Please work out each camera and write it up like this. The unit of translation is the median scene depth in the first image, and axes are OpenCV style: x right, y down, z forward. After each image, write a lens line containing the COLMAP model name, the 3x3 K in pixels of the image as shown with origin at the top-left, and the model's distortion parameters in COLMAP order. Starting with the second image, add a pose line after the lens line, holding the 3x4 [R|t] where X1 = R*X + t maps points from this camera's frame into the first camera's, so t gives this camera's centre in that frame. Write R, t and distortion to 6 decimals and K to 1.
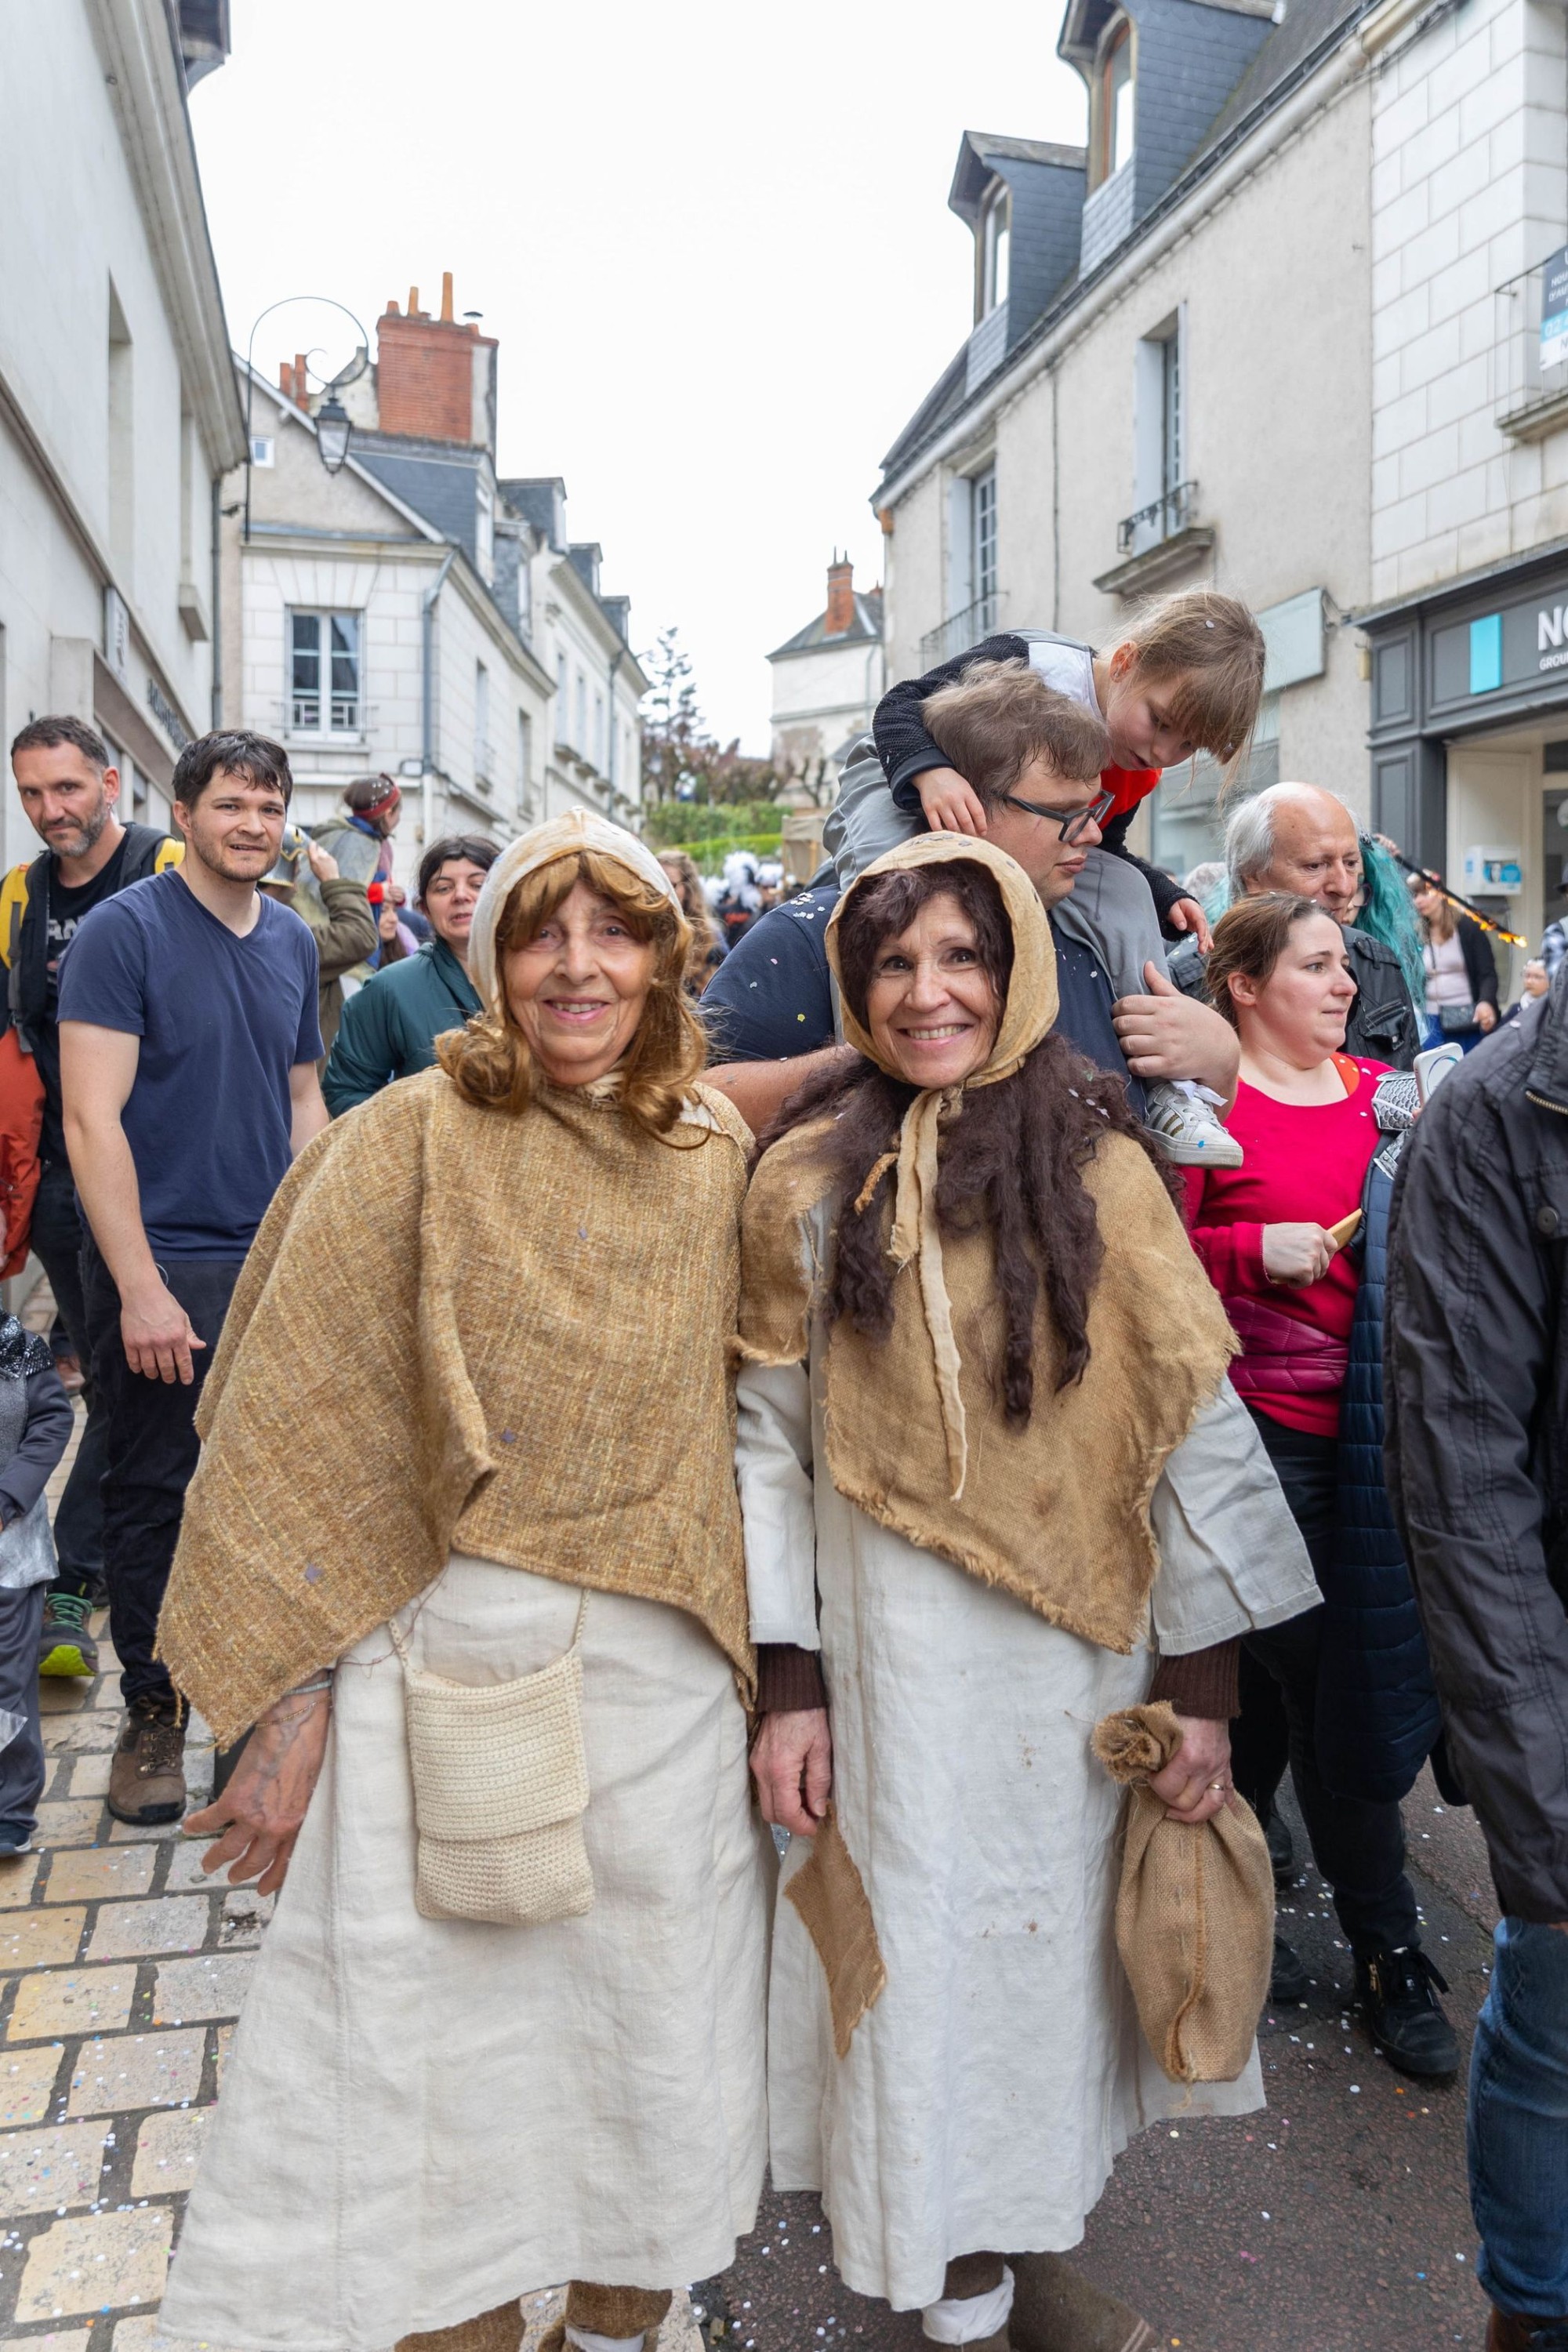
lens RADIAL K [[2207.2, 0, 784.0], [0, 2207.2, 1176.0], [0, 0, 1]] dist [-0.000249, 0.011334]
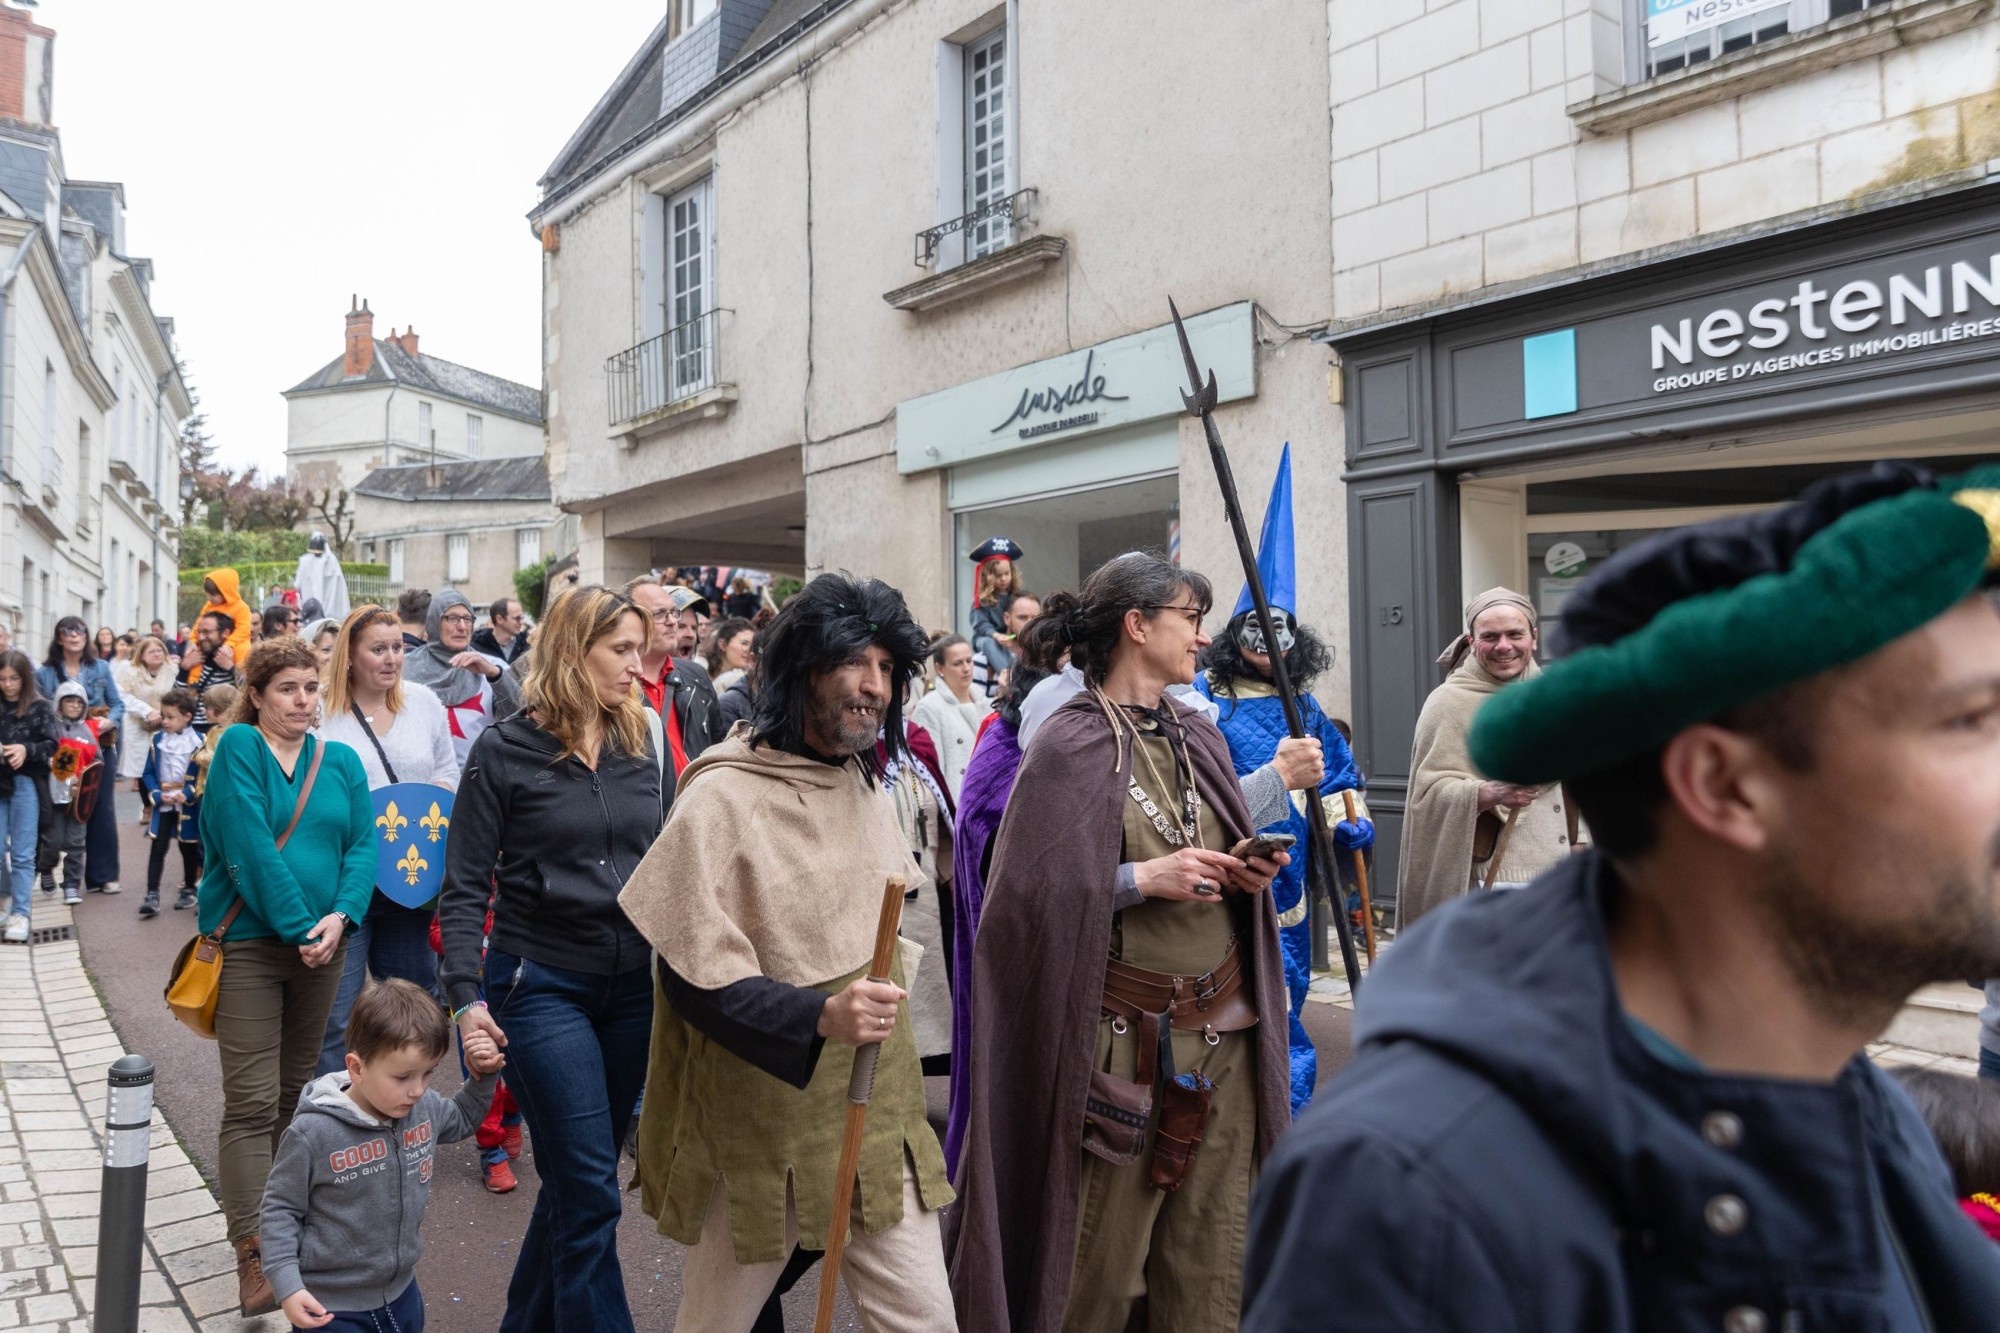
lens RADIAL K [[1876.8, 0, 1000.0], [0, 1876.8, 666.5], [0, 0, 1]] dist [-0.000249, 0.011334]
pose [[0.928802, 0.002942, 0.370564, -0.058516], [0.034702, 0.994884, -0.094877, -0.023711], [-0.368947, 0.100981, 0.923948, 0.160683]]
